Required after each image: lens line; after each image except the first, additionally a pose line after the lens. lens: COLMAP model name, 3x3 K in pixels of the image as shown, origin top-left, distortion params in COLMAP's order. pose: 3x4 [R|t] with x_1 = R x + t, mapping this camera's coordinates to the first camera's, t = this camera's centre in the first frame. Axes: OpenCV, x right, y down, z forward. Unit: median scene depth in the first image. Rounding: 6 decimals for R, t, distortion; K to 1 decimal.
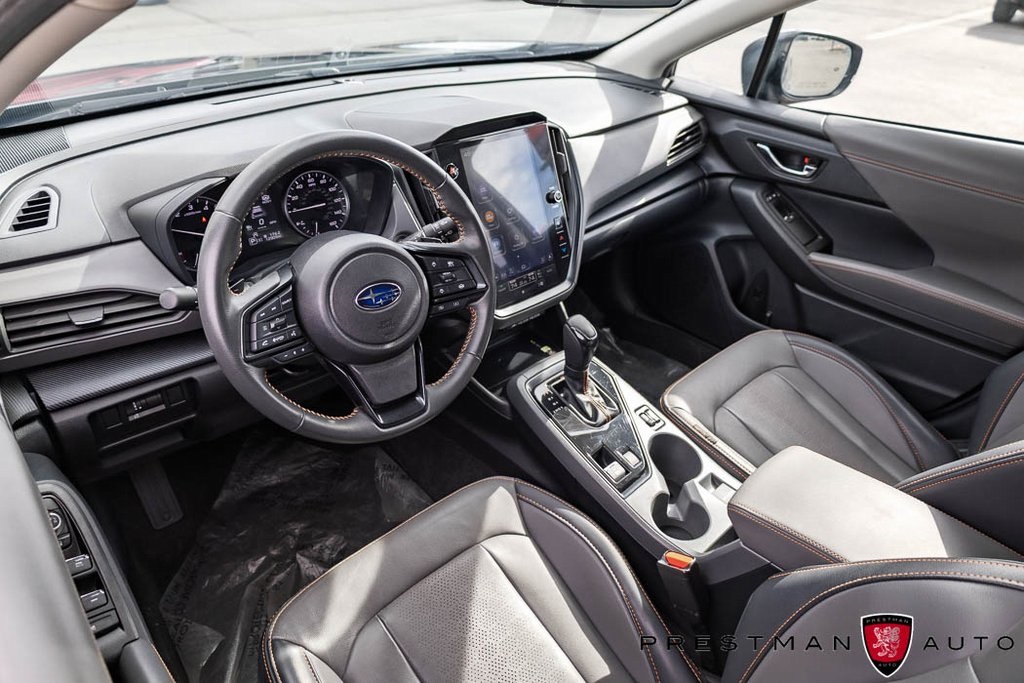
lens RADIAL K [[673.4, 0, 512.0], [0, 673.4, 341.5], [0, 0, 1]] dist [0.028115, 0.002119]
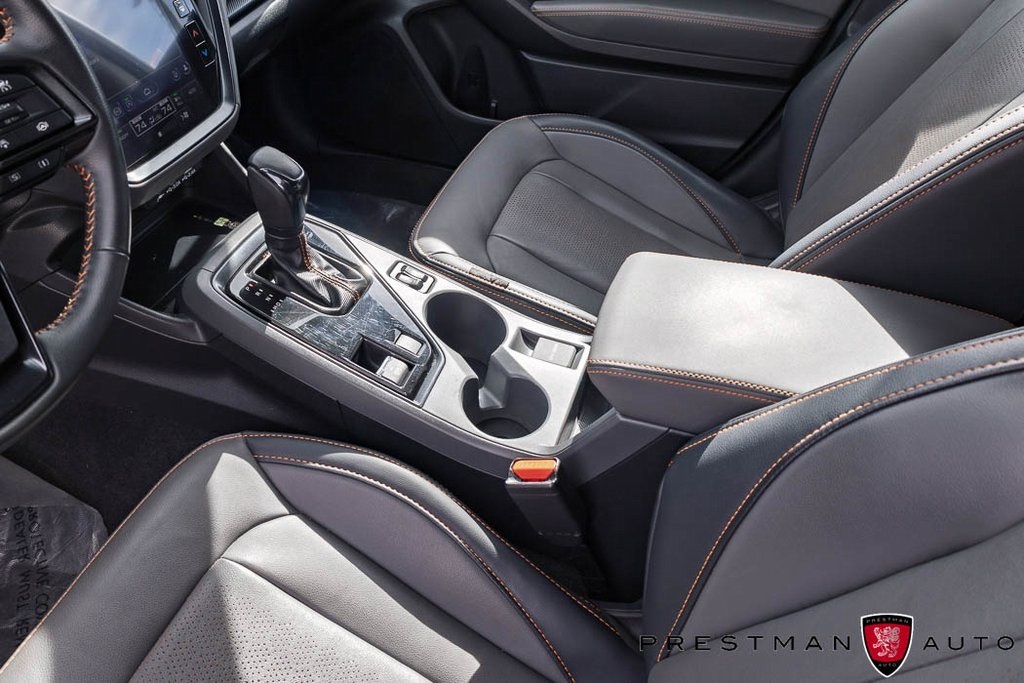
lens RADIAL K [[801.1, 0, 424.3], [0, 801.1, 319.9], [0, 0, 1]] dist [-0.005563, 0.002478]
pose [[0.910888, -0.297115, 0.286366, -0.022554], [0.255361, 0.950984, 0.174414, 0.019061], [-0.324151, -0.085745, 0.942112, 0.254328]]
